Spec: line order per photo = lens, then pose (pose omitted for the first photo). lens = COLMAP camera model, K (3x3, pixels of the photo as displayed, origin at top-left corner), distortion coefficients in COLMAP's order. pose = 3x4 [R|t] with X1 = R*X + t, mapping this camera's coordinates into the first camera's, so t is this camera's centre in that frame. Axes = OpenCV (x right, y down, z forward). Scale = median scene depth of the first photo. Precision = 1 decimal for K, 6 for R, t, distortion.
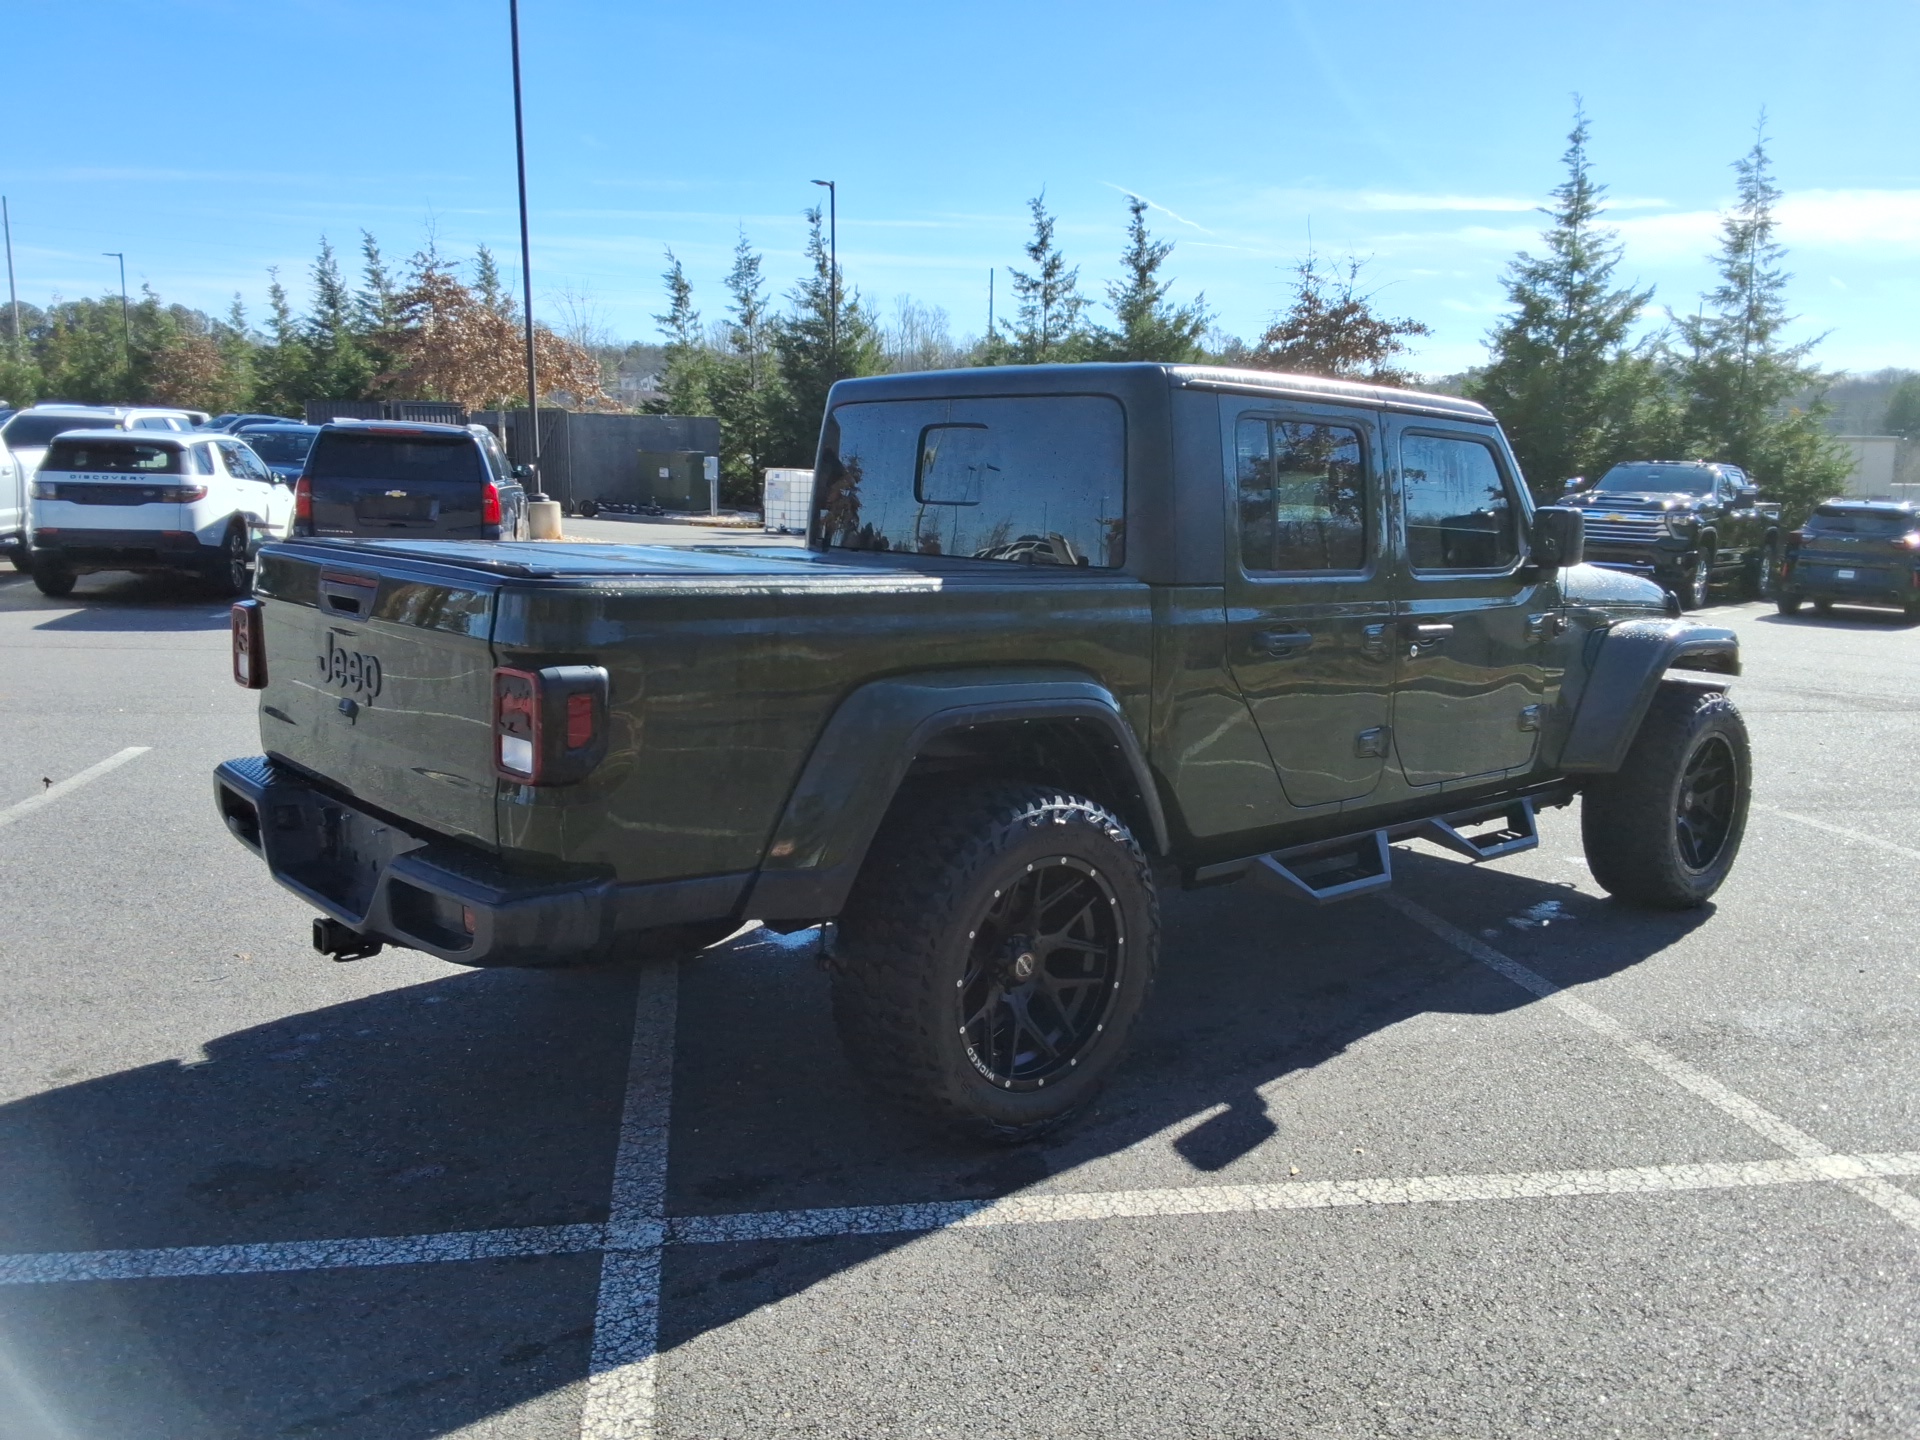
lens RADIAL K [[1531.0, 0, 978.7], [0, 1531.0, 720.4], [0, 0, 1]] dist [0.086516, -0.120910]
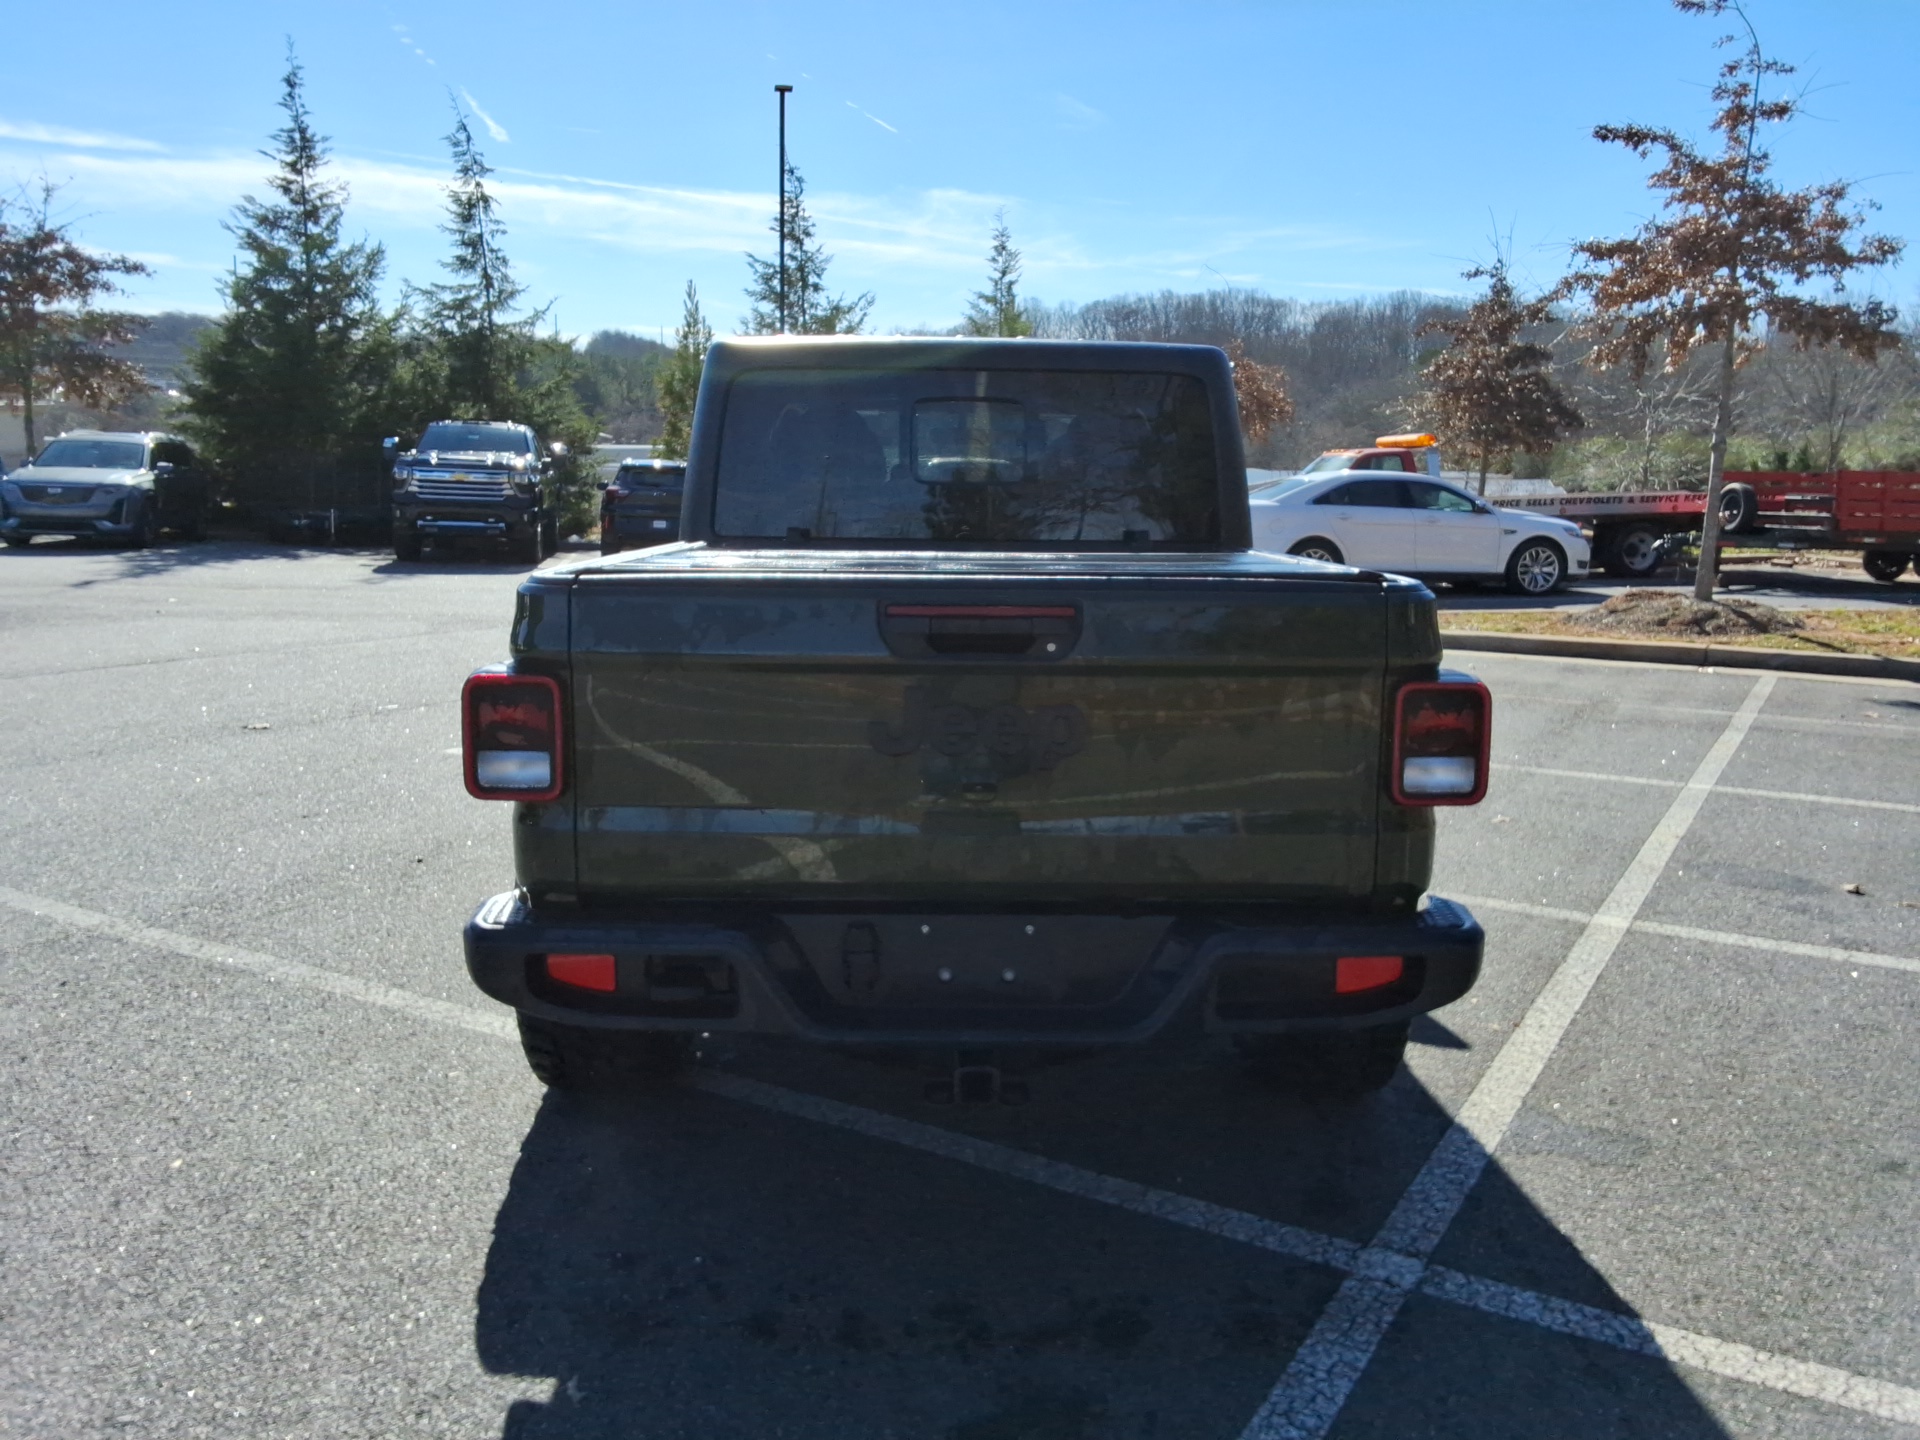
lens RADIAL K [[1531.0, 0, 967.3], [0, 1531.0, 722.7], [0, 0, 1]] dist [0.086516, -0.120910]
pose [[0.653905, -0.138979, 0.743702, -0.116148], [0.117460, 0.989713, 0.081675, -0.011619], [-0.747403, 0.033947, 0.663503, 0.061309]]
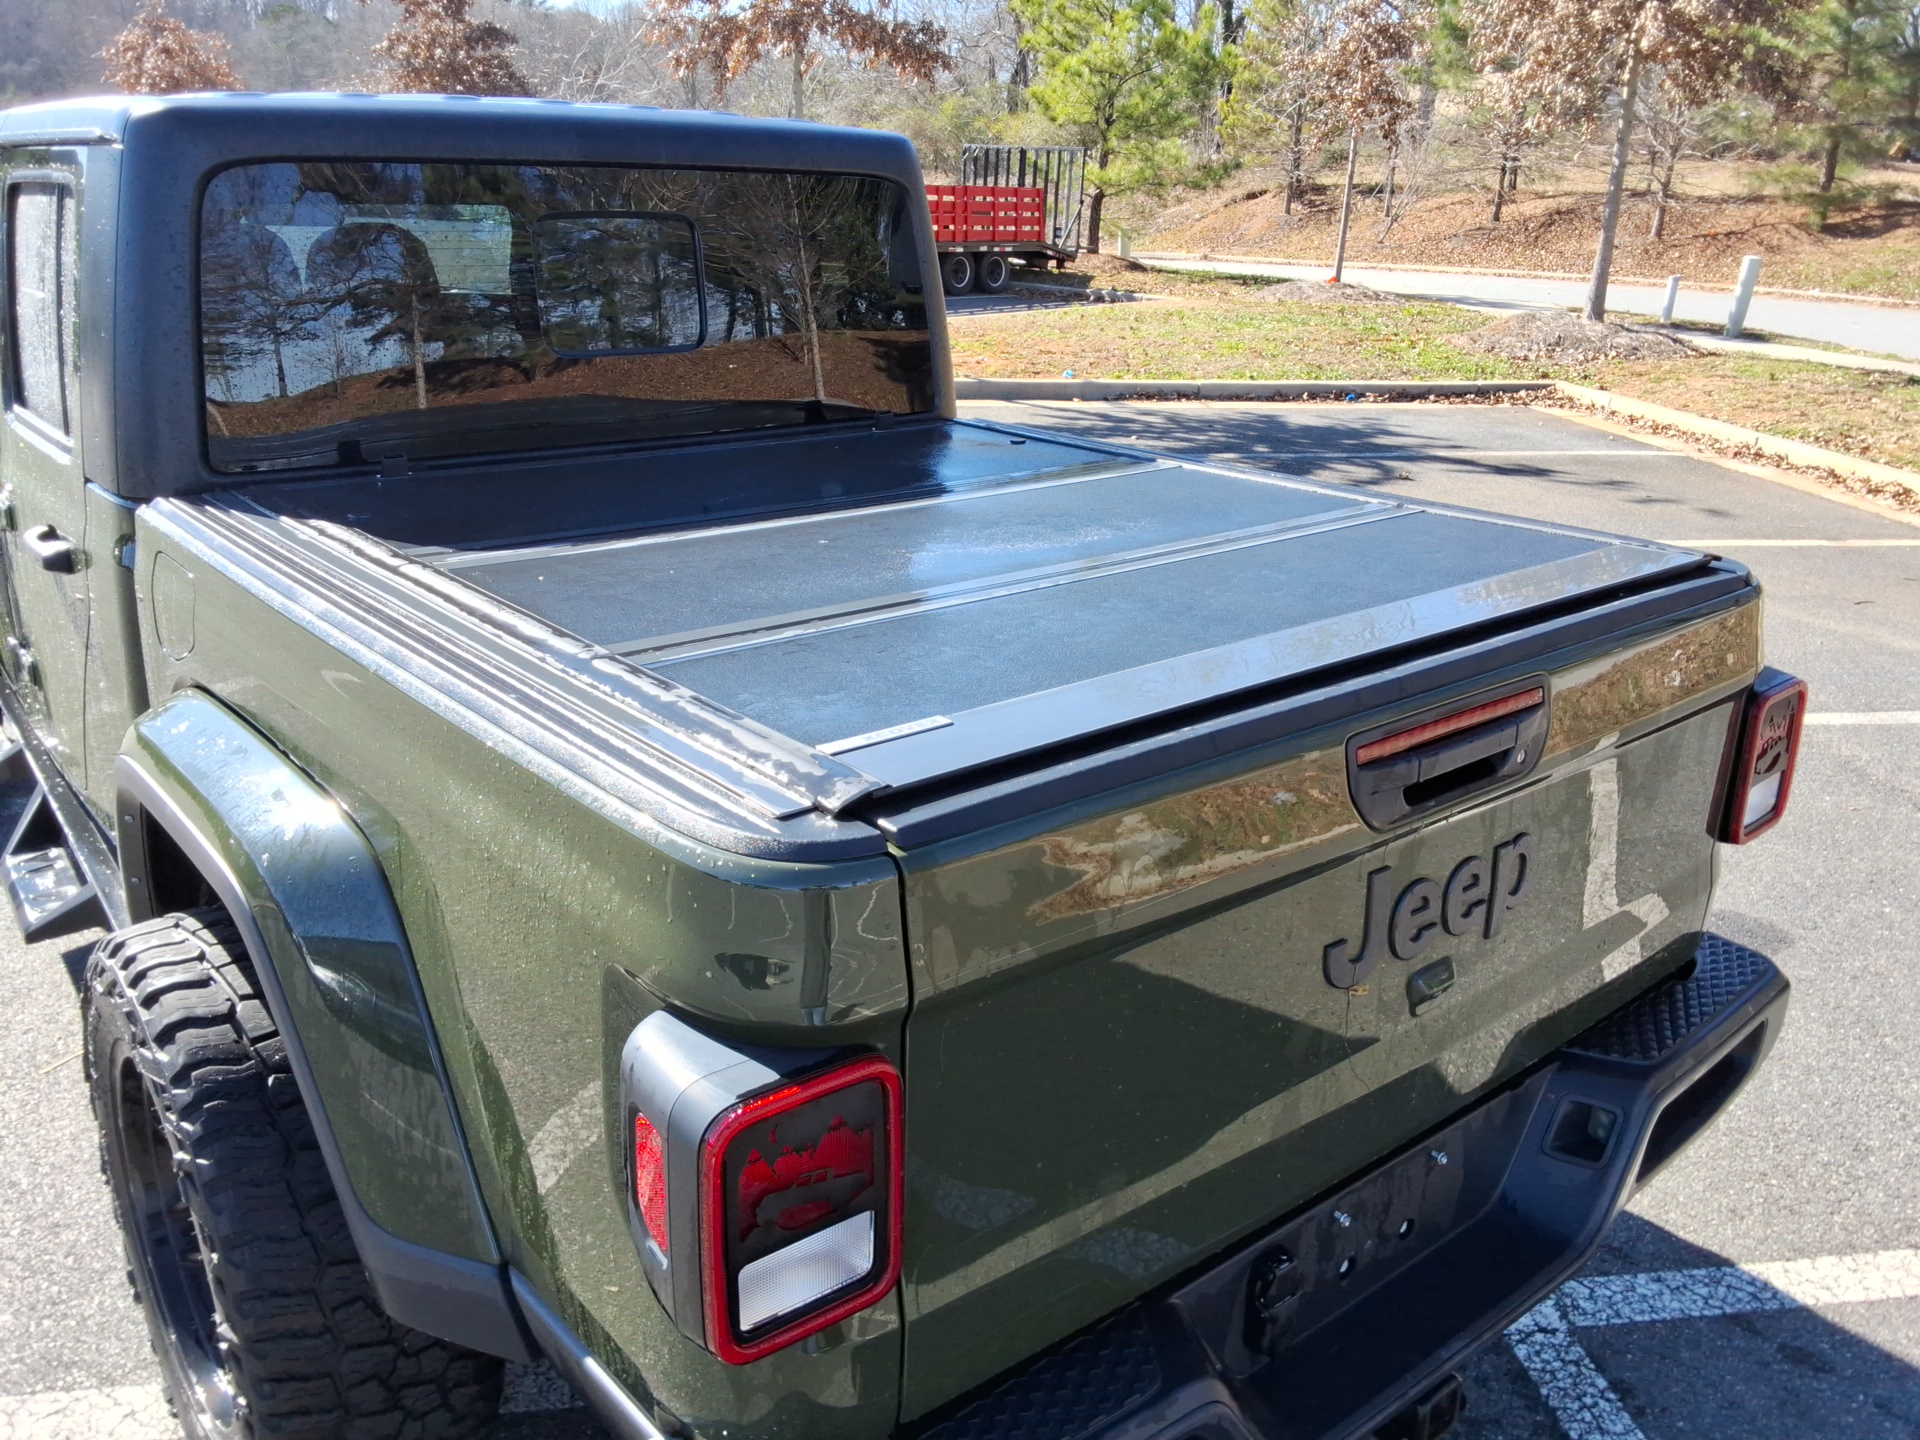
lens RADIAL K [[1531.0, 0, 950.2], [0, 1531.0, 719.7], [0, 0, 1]] dist [0.086516, -0.120910]
pose [[0.050098, -0.358649, 0.932127, -0.099933], [0.130316, 0.927668, 0.349929, -0.032341], [-0.990206, 0.103941, 0.093212, 0.131774]]
